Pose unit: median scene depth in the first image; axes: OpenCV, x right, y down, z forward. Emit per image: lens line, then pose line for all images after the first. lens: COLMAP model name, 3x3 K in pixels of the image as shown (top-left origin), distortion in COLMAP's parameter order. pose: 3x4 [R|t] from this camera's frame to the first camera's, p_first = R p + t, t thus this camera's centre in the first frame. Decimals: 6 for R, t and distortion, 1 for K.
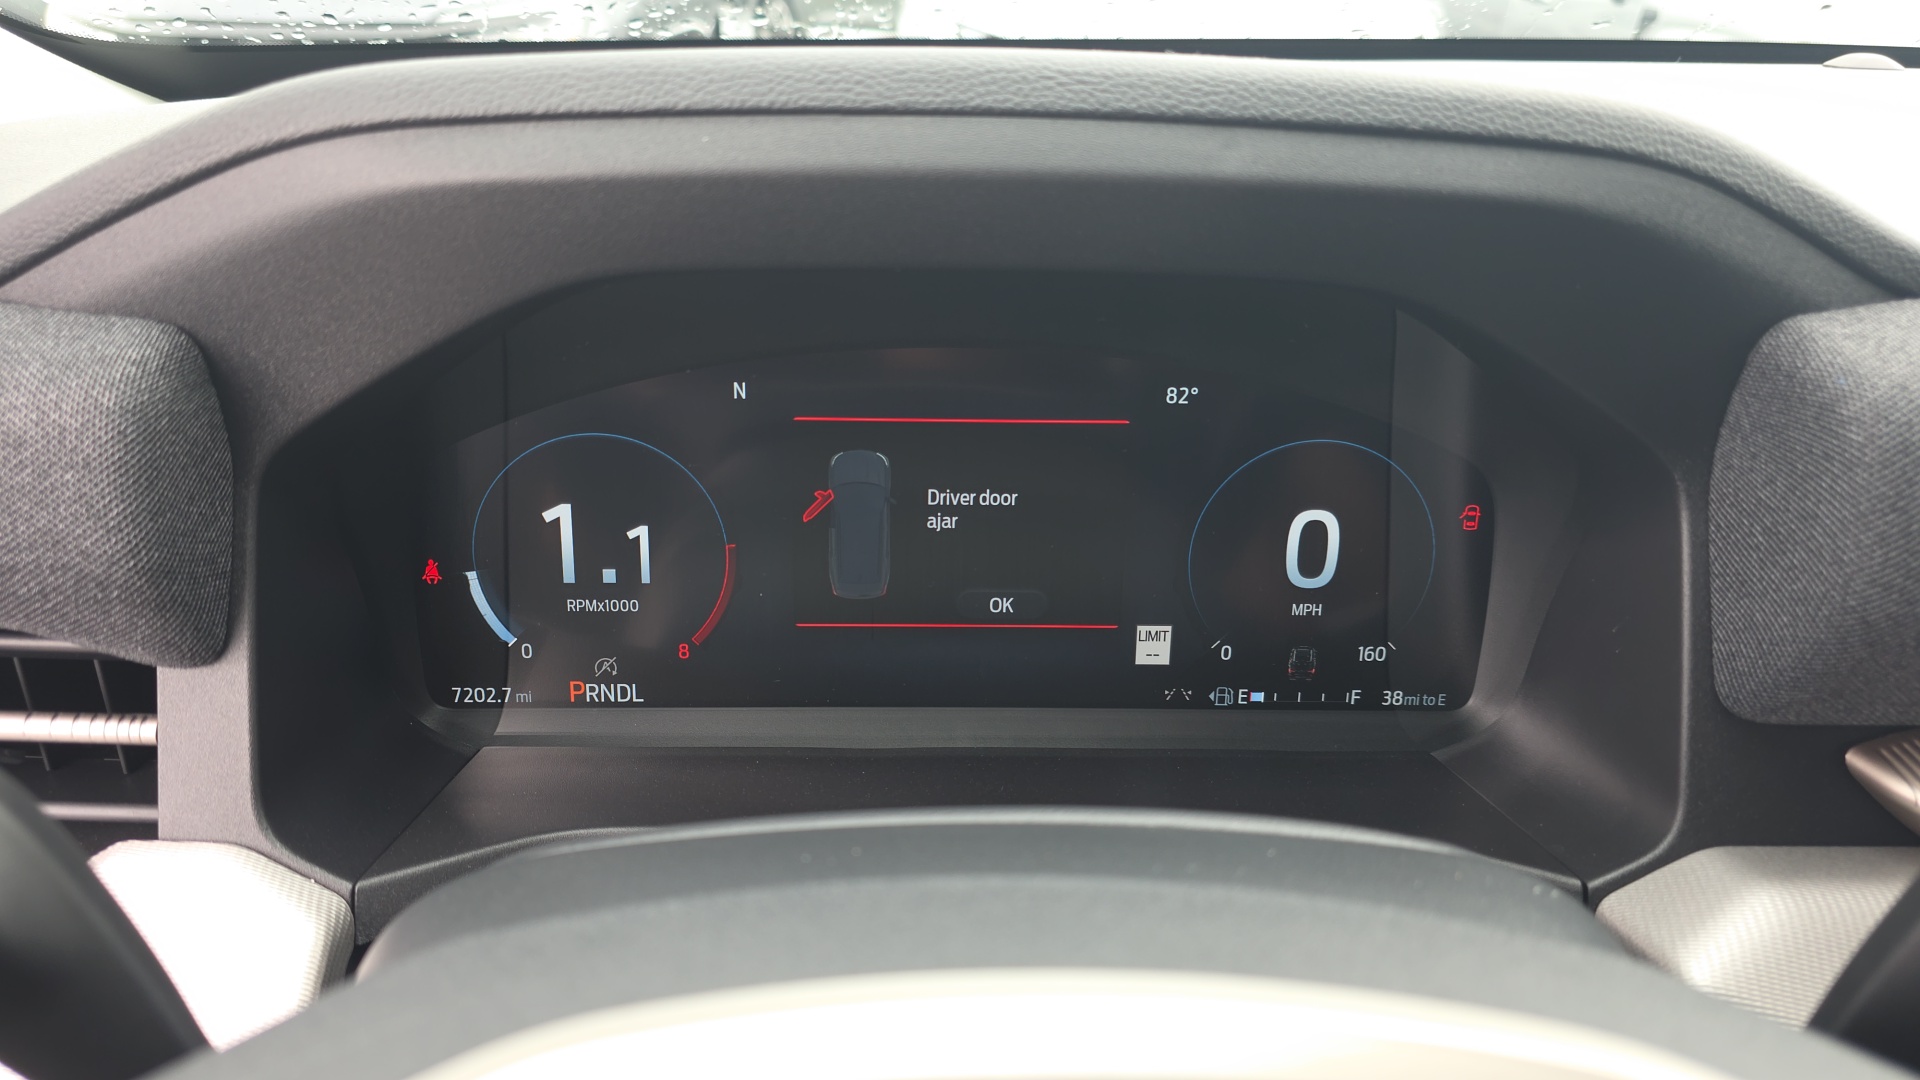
lens RADIAL K [[1337.9, 0, 933.9], [0, 1337.9, 516.8], [0, 0, 1]] dist [0.075072, -0.089180]
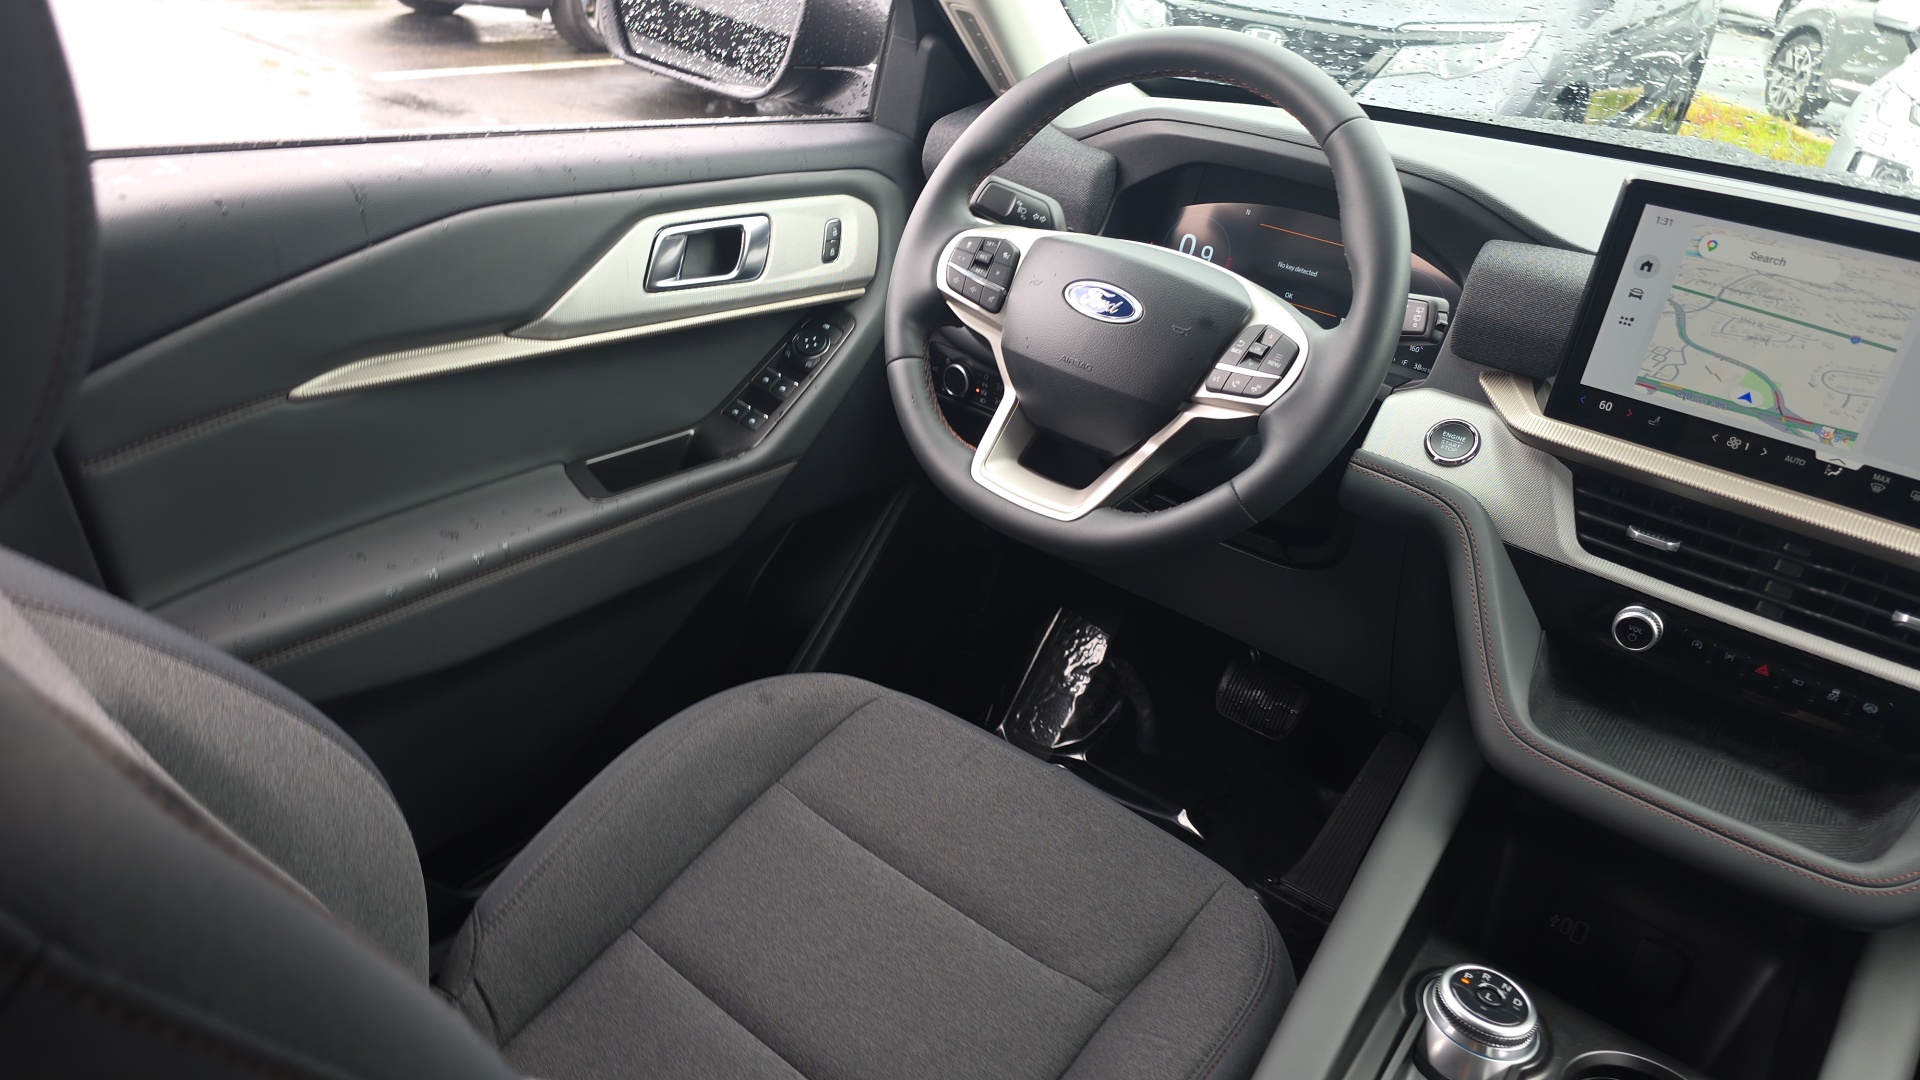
lens RADIAL K [[1290.2, 0, 947.1], [0, 1290.2, 525.8], [0, 0, 1]] dist [0.056290, -0.048589]
pose [[0.770743, 0.346202, -0.534882, 1.241291], [-0.331314, 0.934844, 0.127667, 0.458286], [0.544230, 0.078815, 0.835226, -1.990498]]
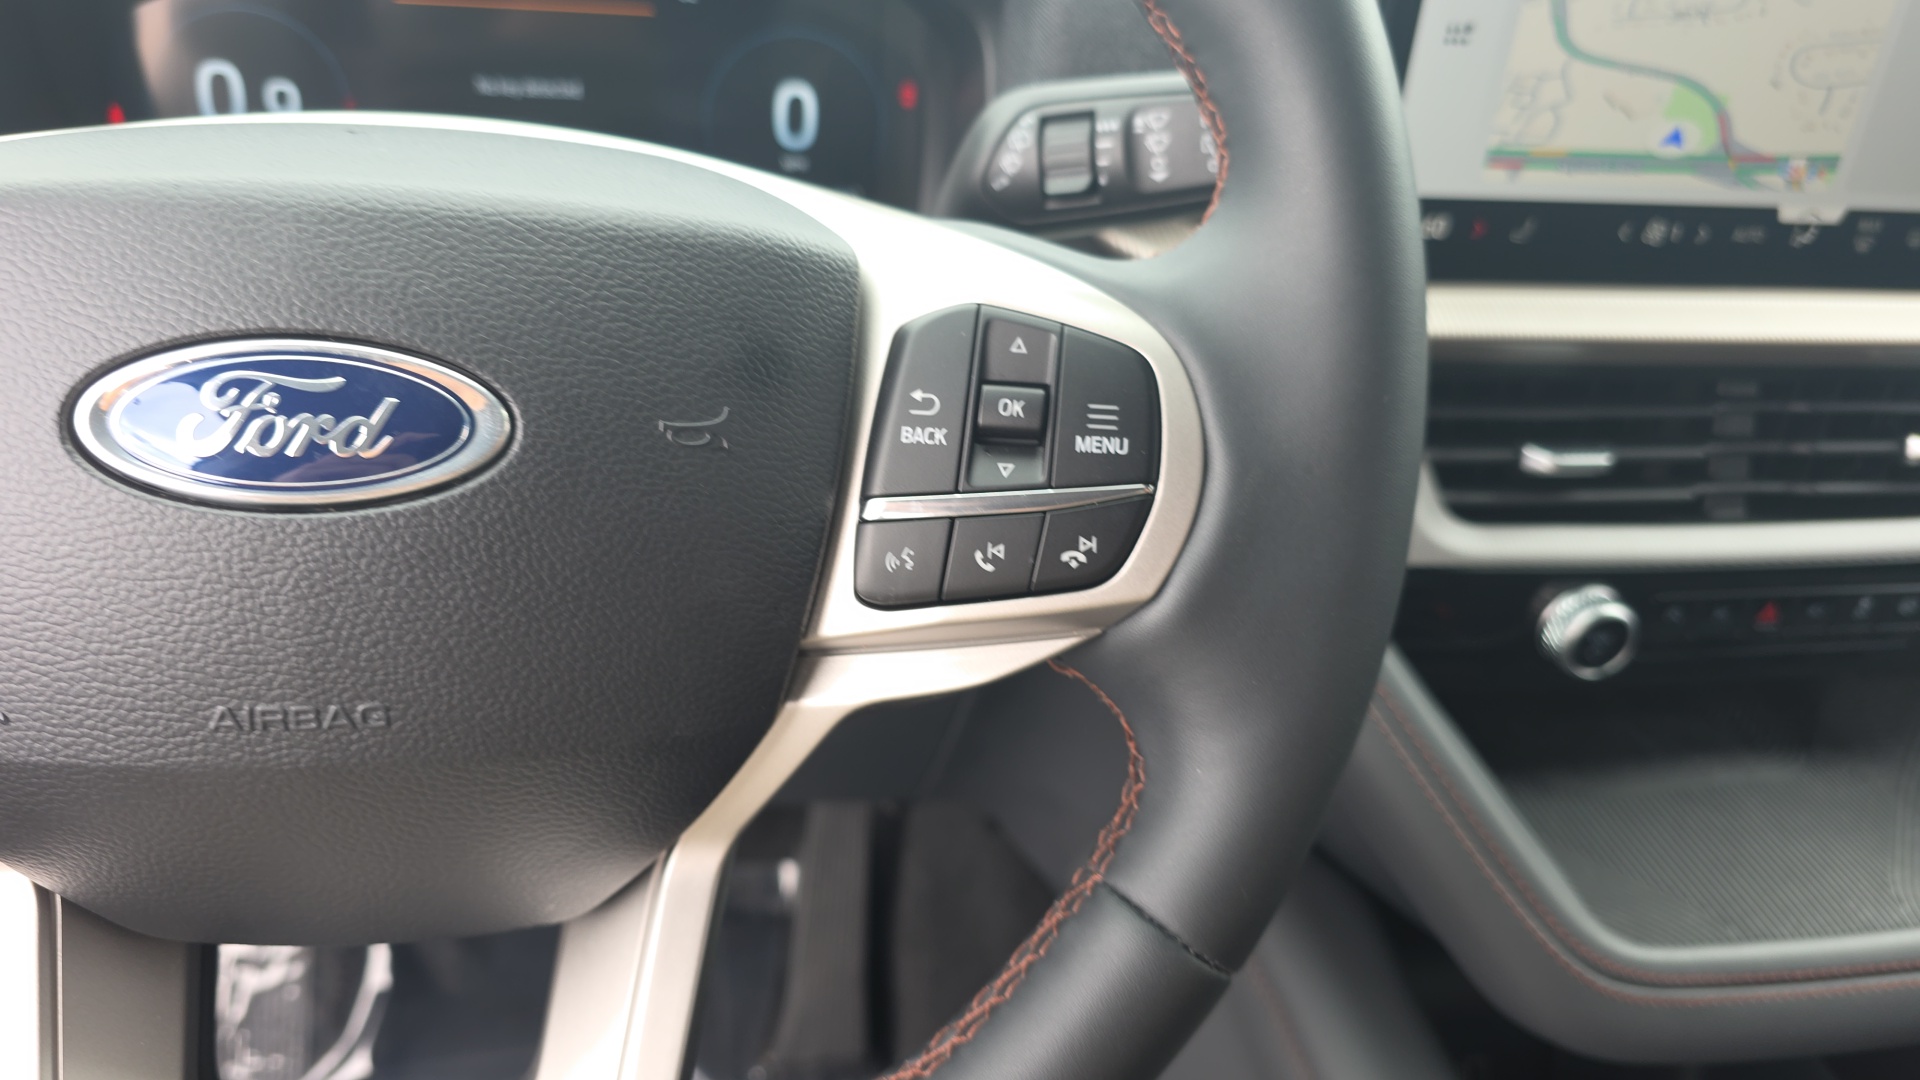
lens RADIAL K [[1418.6, 0, 962.2], [0, 1418.6, 521.7], [0, 0, 1]] dist [-0.001992, -0.004521]
pose [[0.985804, -0.018990, 0.166823, 0.210101], [-0.003900, 0.990726, 0.135822, 0.242316], [-0.167855, -0.134545, 0.976587, -0.477054]]
